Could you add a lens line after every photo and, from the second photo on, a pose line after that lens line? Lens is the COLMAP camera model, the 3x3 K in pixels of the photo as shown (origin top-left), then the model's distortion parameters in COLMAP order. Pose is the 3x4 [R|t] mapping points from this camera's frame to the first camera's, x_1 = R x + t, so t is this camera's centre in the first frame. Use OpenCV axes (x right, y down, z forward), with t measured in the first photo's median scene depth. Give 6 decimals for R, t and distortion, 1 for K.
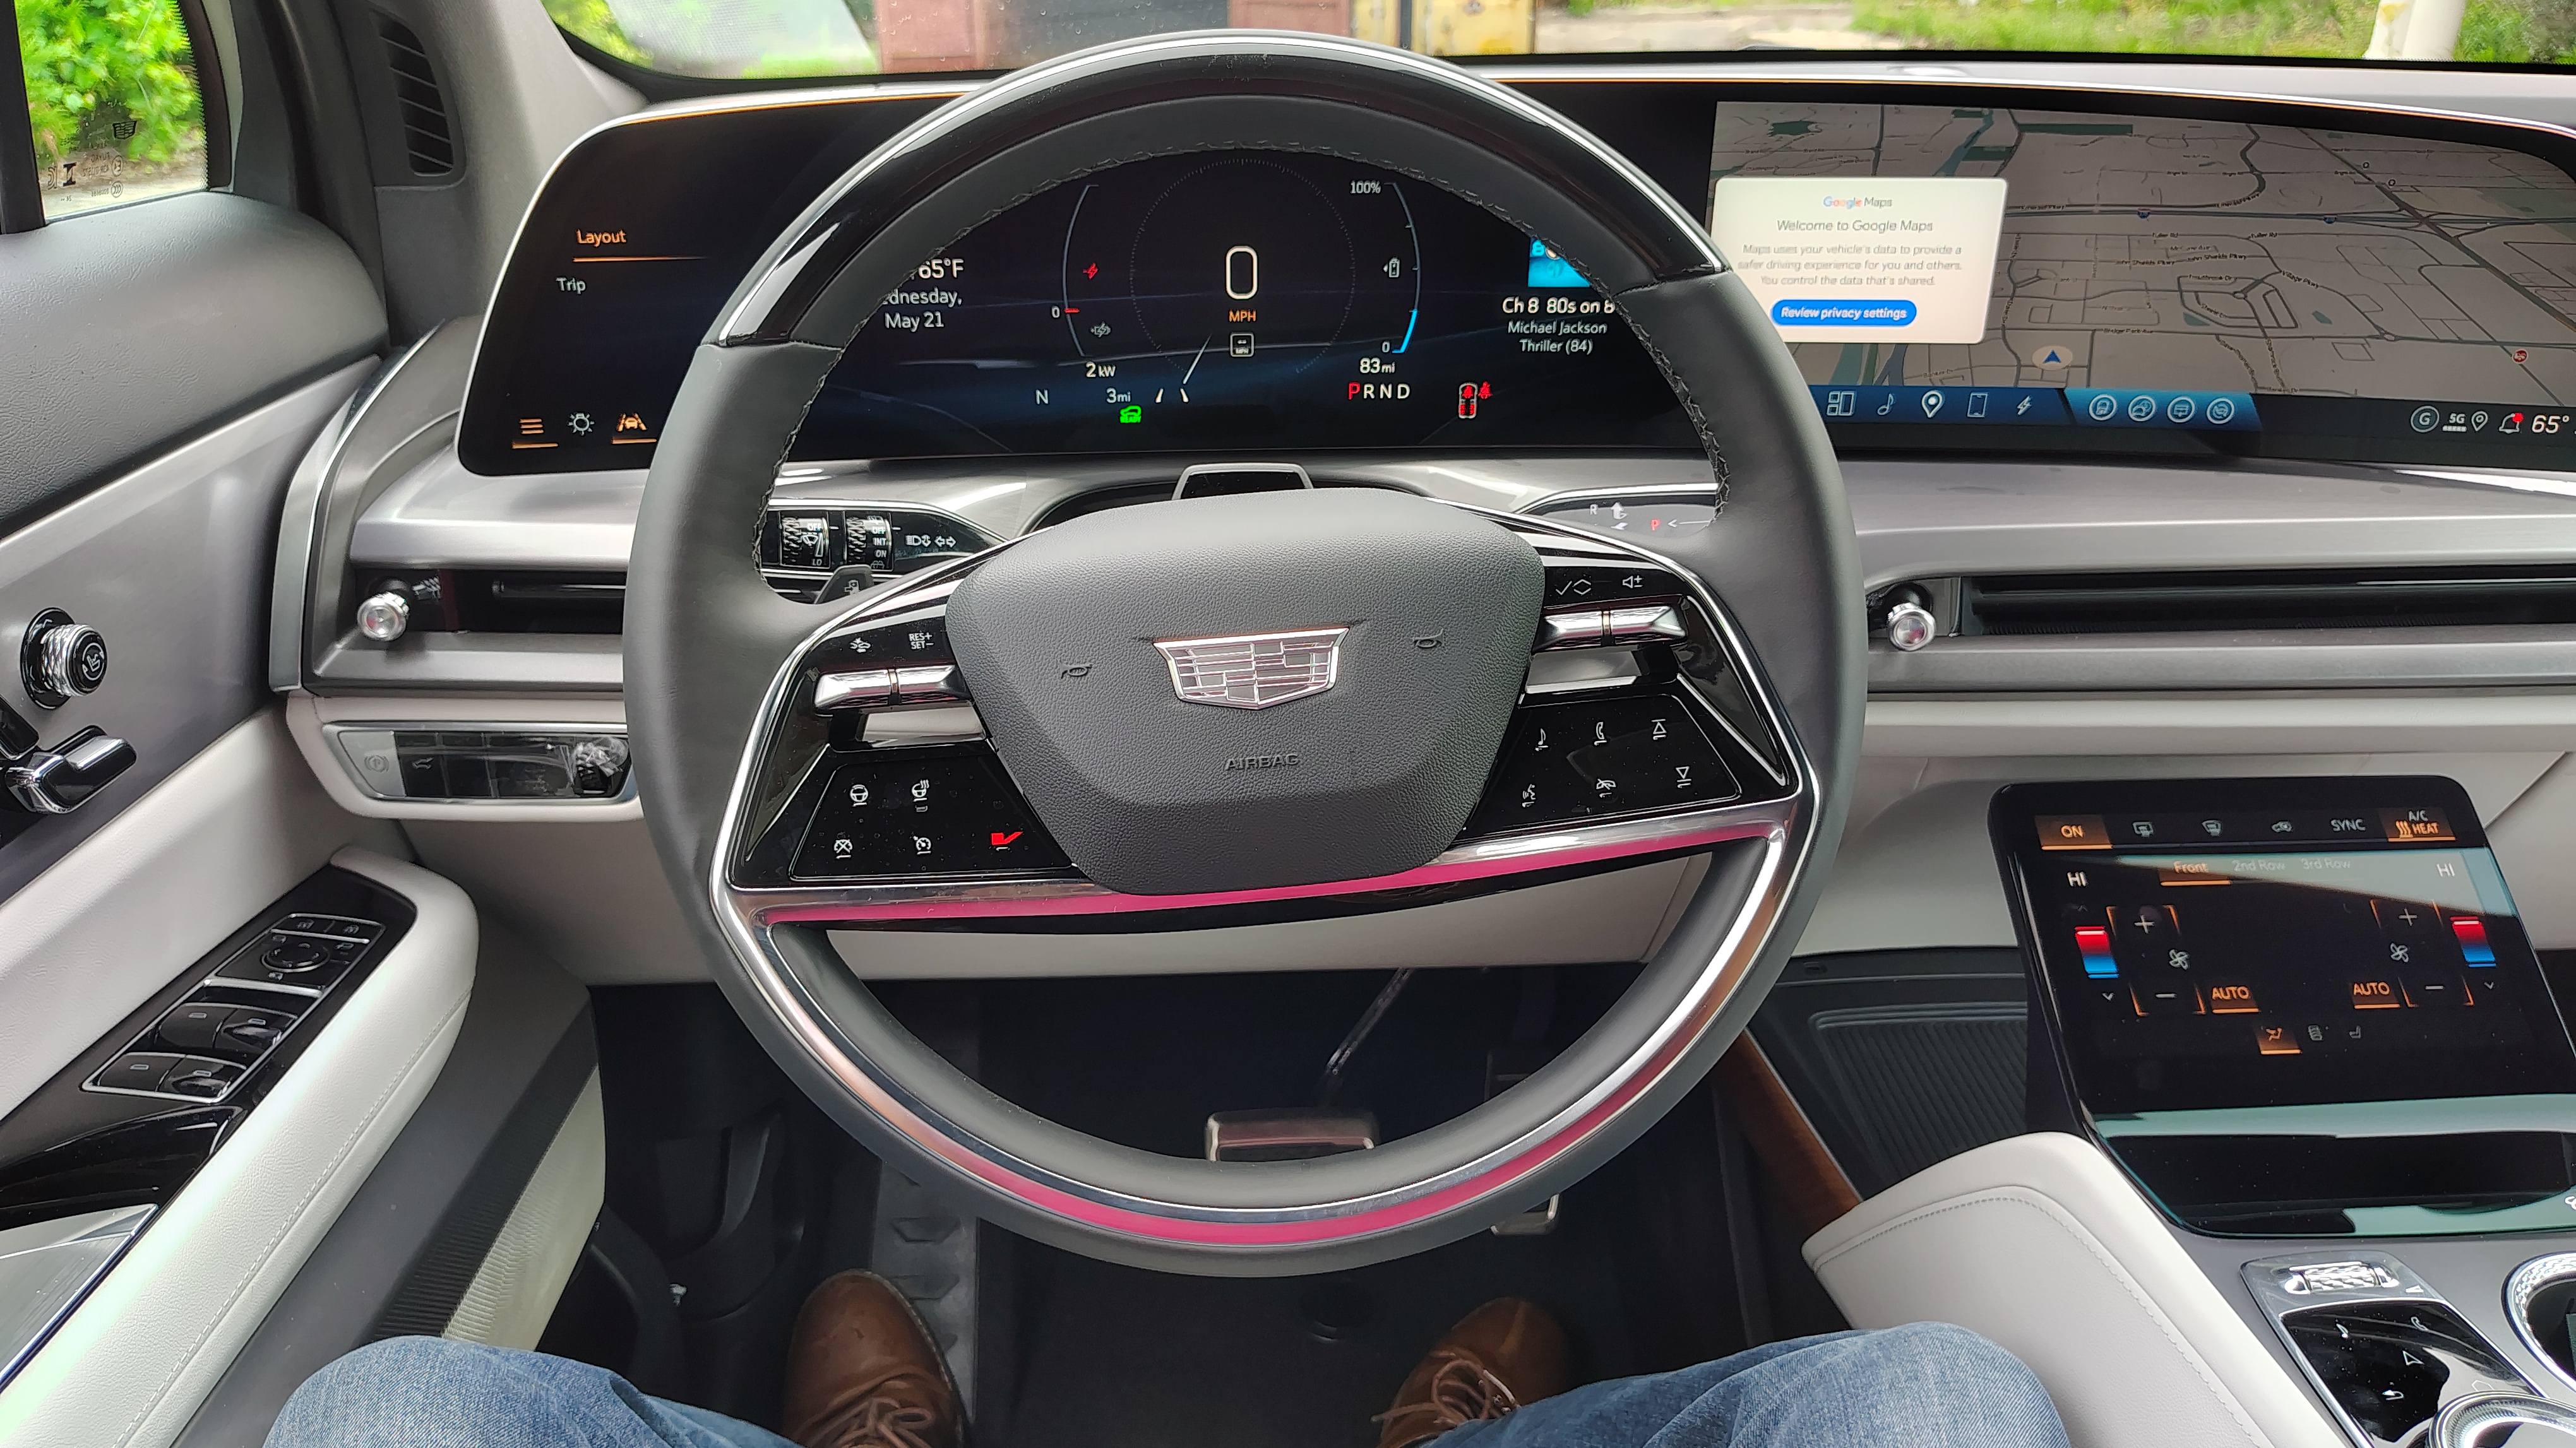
lens RADIAL K [[1787.0, 0, 1273.8], [0, 1787.0, 738.3], [0, 0, 1]] dist [0.023986, -0.045300]
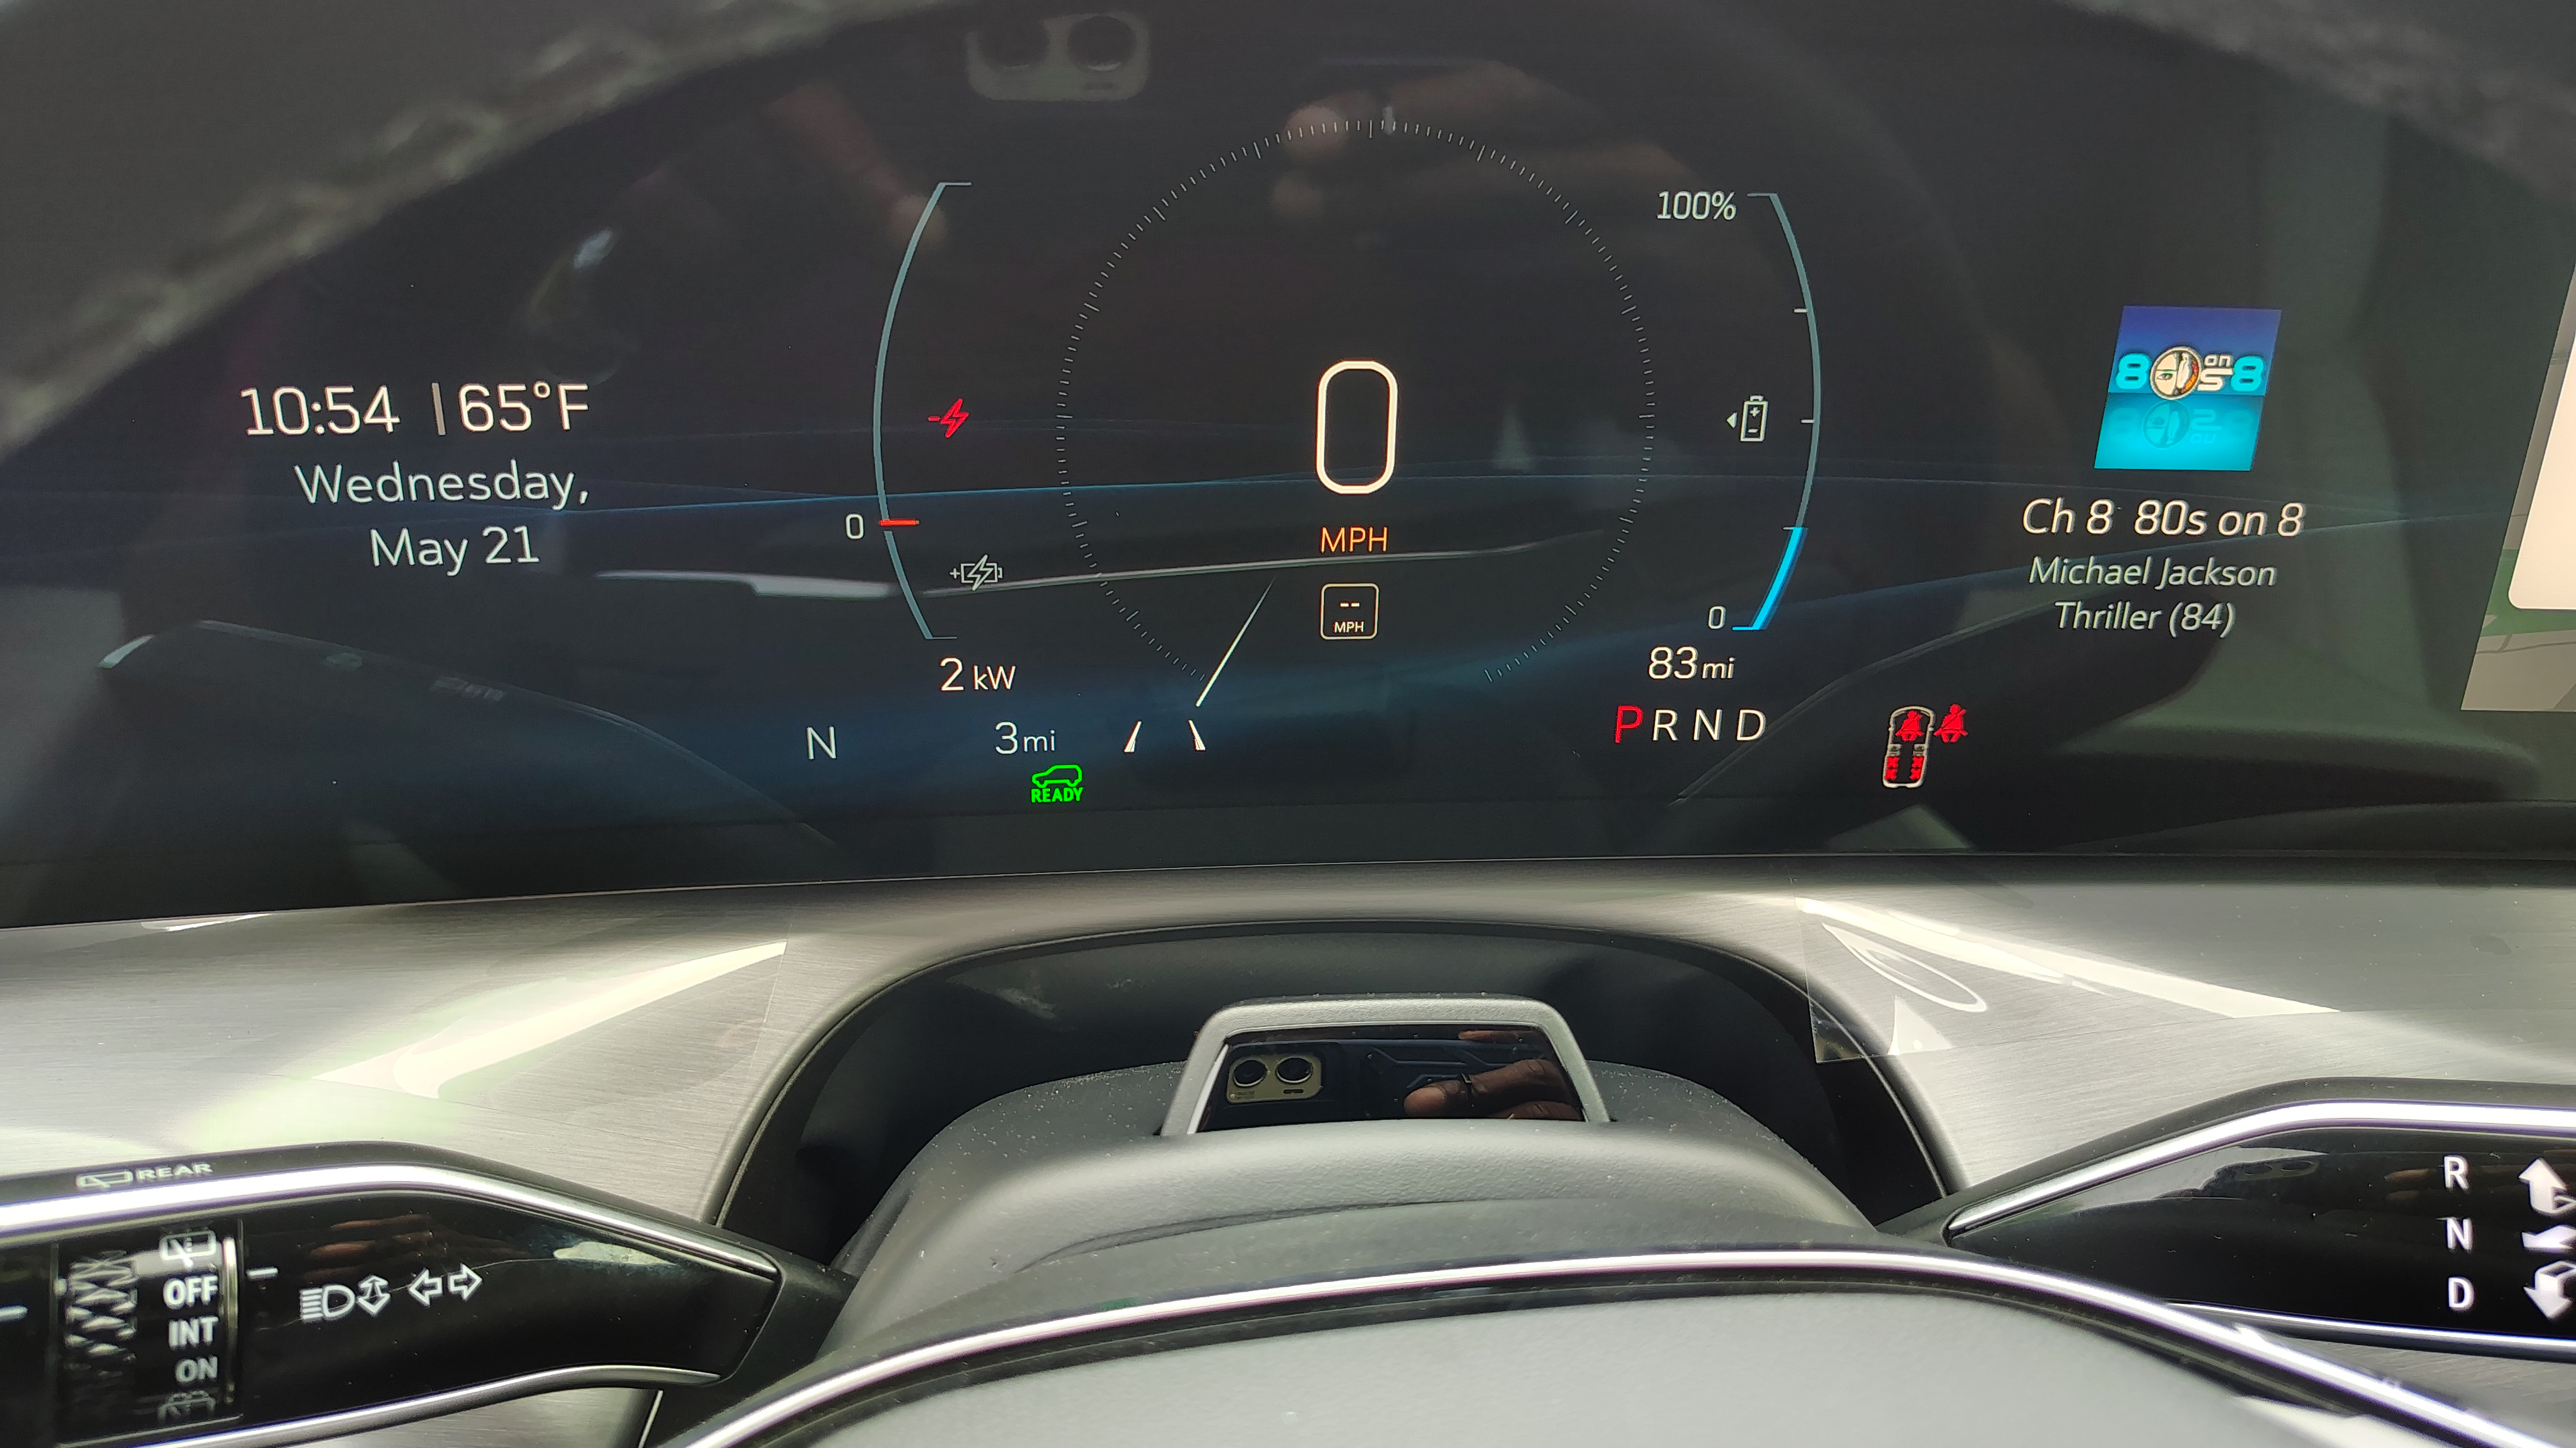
lens RADIAL K [[1787.0, 0, 1249.0], [0, 1787.0, 747.3], [0, 0, 1]] dist [0.023986, -0.045300]
pose [[0.999752, 0.009575, 0.020130, -0.047535], [-0.008617, 0.998849, -0.047176, -0.175082], [-0.020558, 0.046991, 0.998684, 0.629295]]
